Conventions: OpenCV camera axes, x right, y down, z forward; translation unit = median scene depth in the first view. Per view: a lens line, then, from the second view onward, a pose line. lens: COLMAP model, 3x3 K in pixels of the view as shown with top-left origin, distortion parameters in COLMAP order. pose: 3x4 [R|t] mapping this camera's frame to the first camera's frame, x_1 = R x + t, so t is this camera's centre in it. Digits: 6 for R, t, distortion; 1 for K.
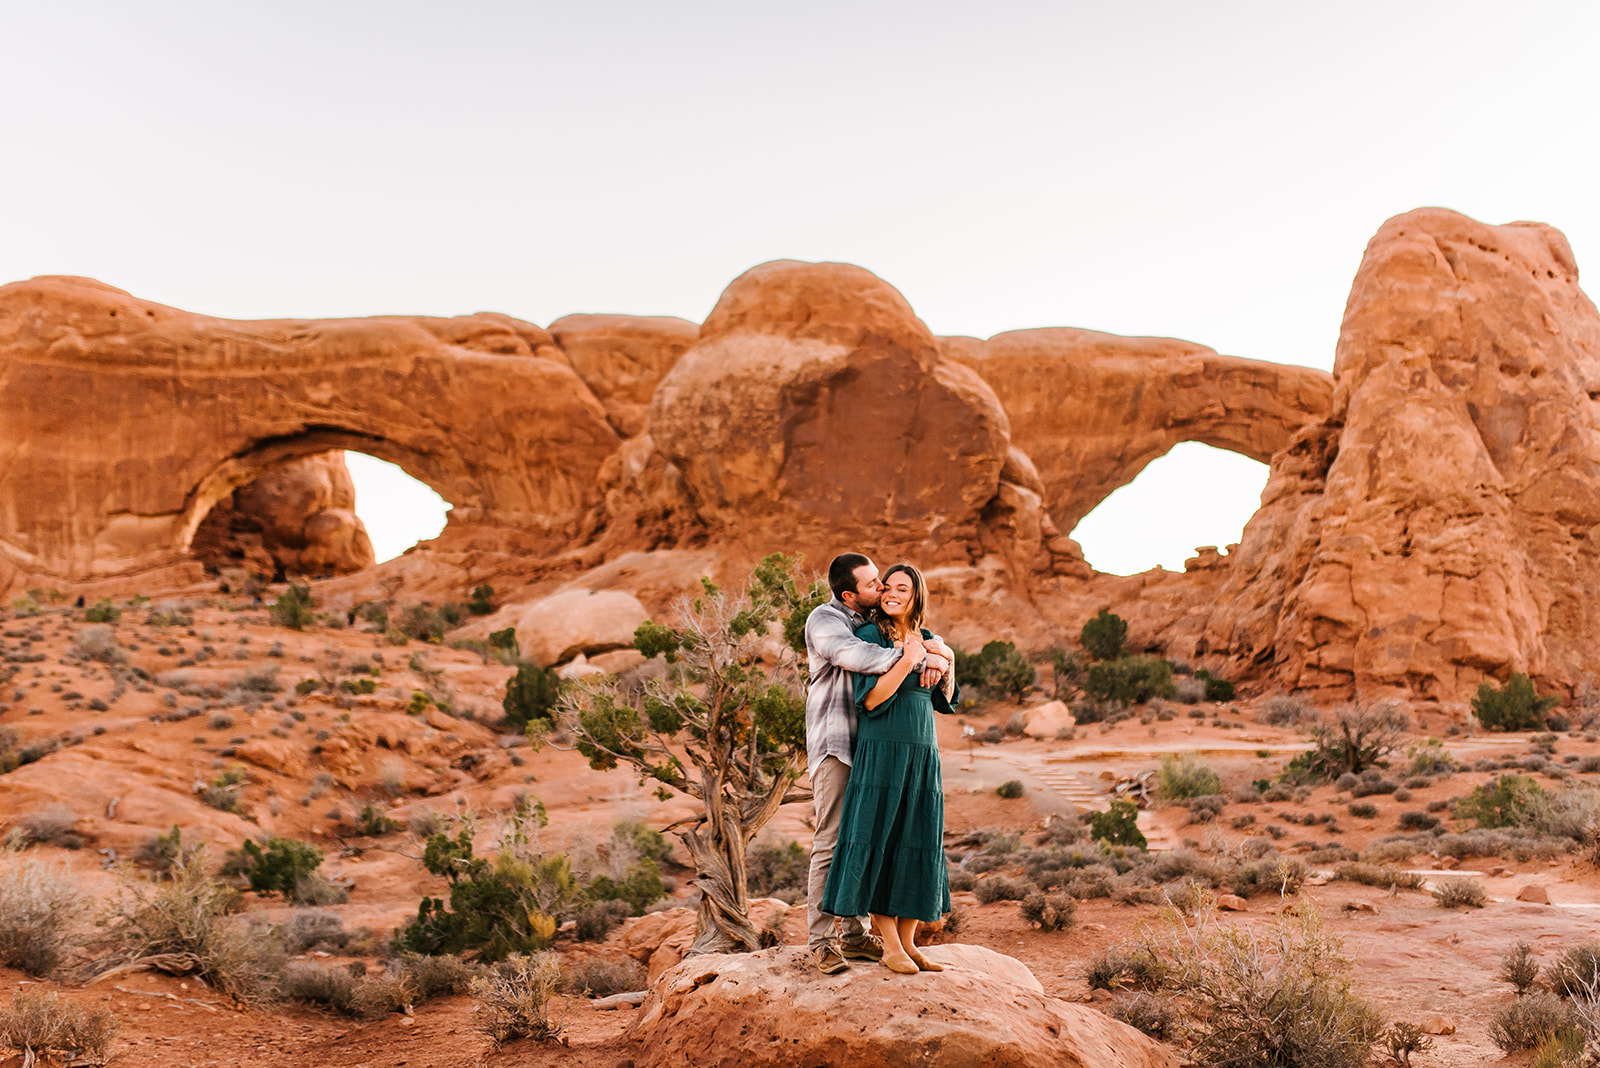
lens RADIAL K [[1542.2, 0, 800.0], [0, 1542.2, 534.0], [0, 0, 1]] dist [0.000181, 0.008971]
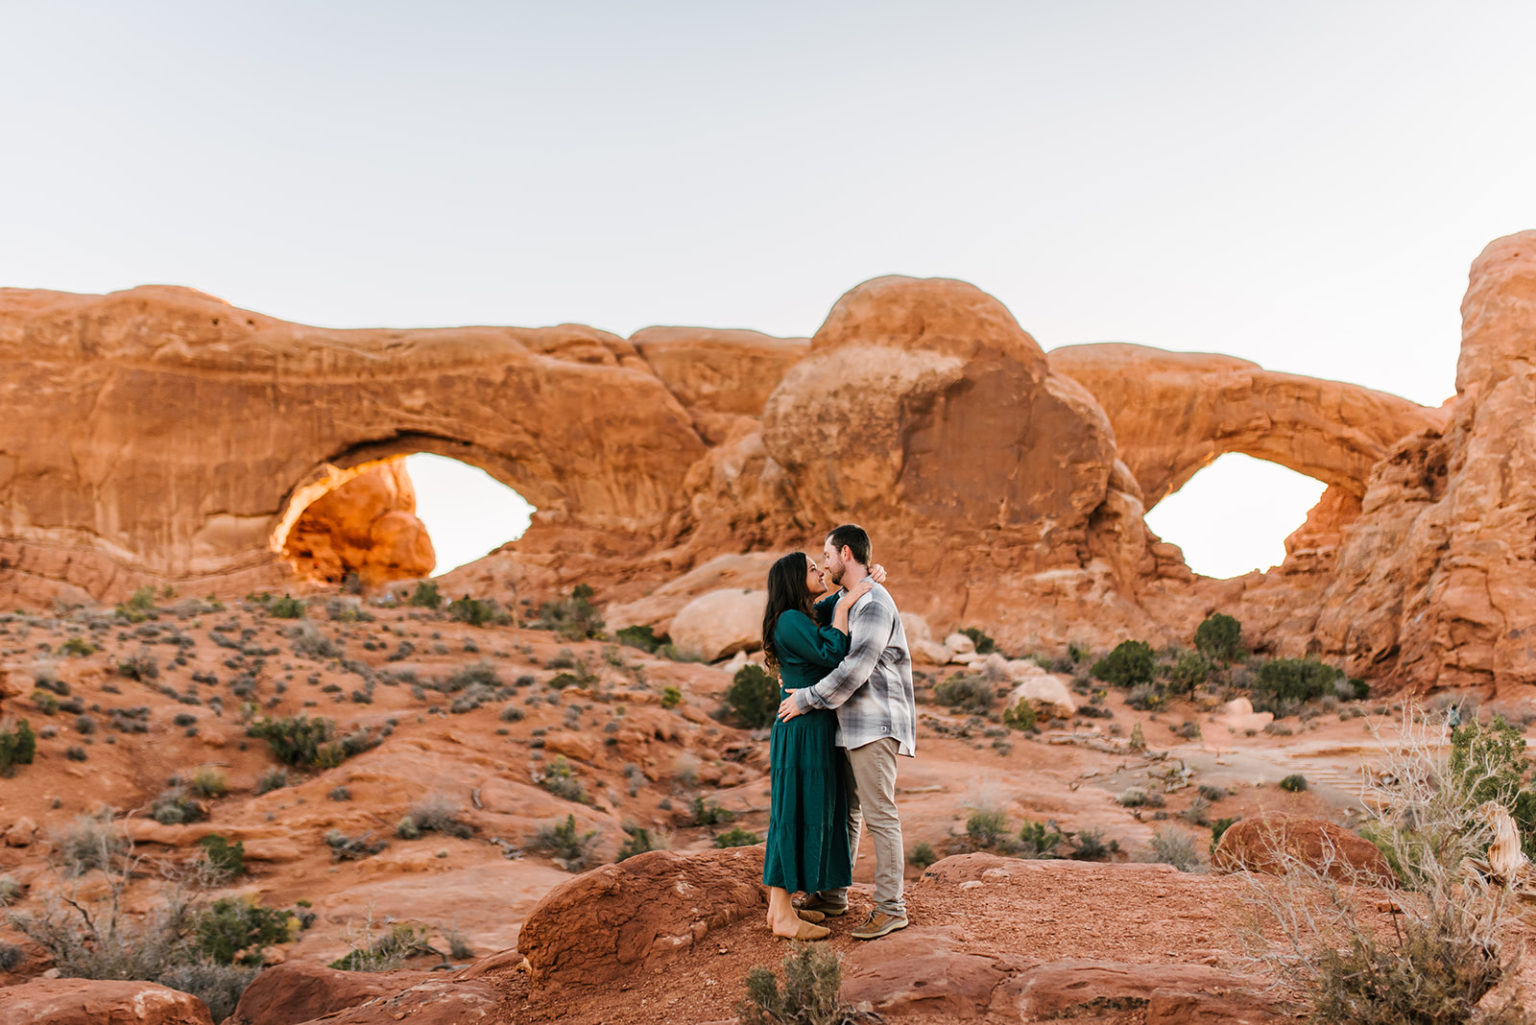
lens RADIAL K [[1464.1, 0, 768.0], [0, 1464.1, 512.5], [0, 0, 1]] dist [0.000570, 0.004547]
pose [[0.999839, 0.006512, 0.016724, -0.114552], [-0.006199, 0.999806, -0.018688, 0.002444], [-0.016843, 0.018581, 0.999685, 0.011017]]
